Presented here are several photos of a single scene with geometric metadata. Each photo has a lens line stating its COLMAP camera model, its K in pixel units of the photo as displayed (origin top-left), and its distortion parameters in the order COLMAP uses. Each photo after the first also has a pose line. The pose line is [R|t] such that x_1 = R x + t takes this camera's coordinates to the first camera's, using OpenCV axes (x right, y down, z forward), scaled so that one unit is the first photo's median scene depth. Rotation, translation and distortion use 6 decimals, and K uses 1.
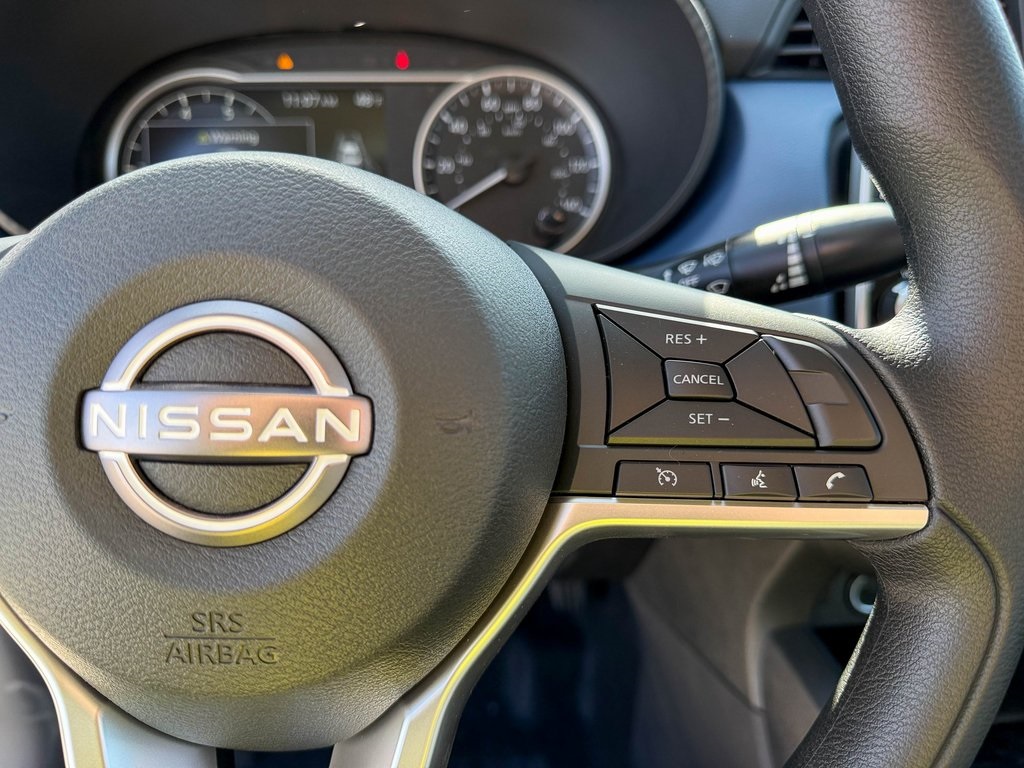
lens RADIAL K [[759.9, 0, 514.2], [0, 759.9, 397.0], [0, 0, 1]] dist [0.089731, -0.205046]
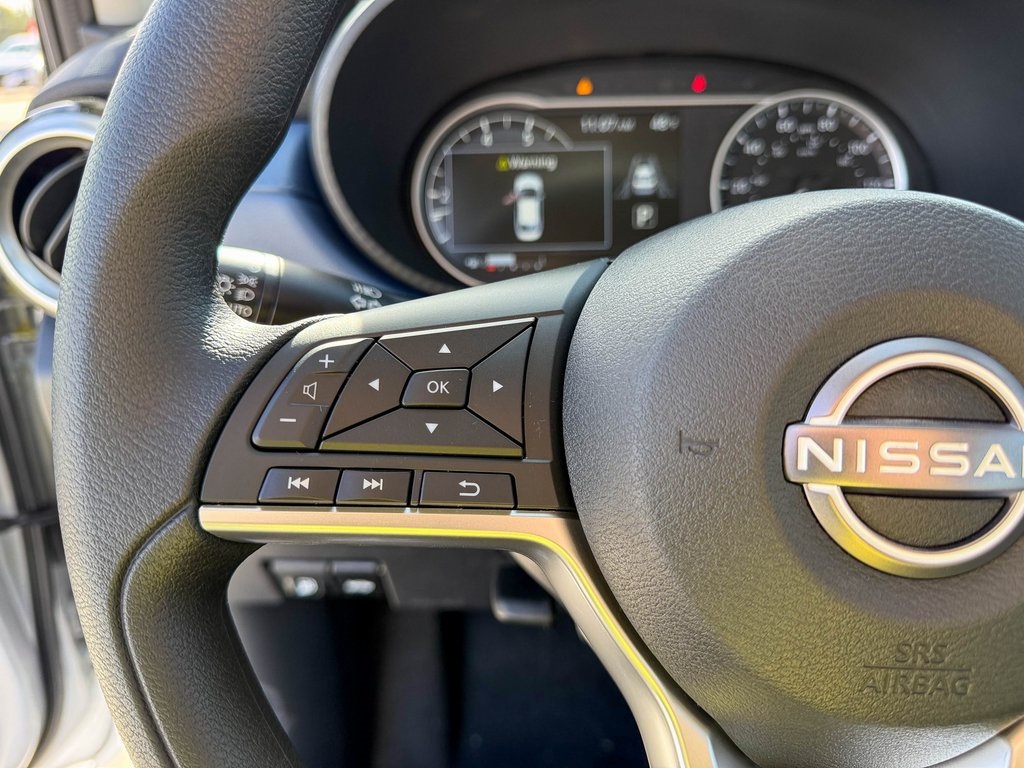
lens RADIAL K [[779.3, 0, 525.0], [0, 779.3, 389.3], [0, 0, 1]] dist [0.002017, -0.064916]
pose [[0.996691, 0.007872, -0.080905, -0.290501], [-0.010106, 0.999578, -0.027243, -0.008175], [0.080656, 0.027971, 0.996349, -0.025303]]
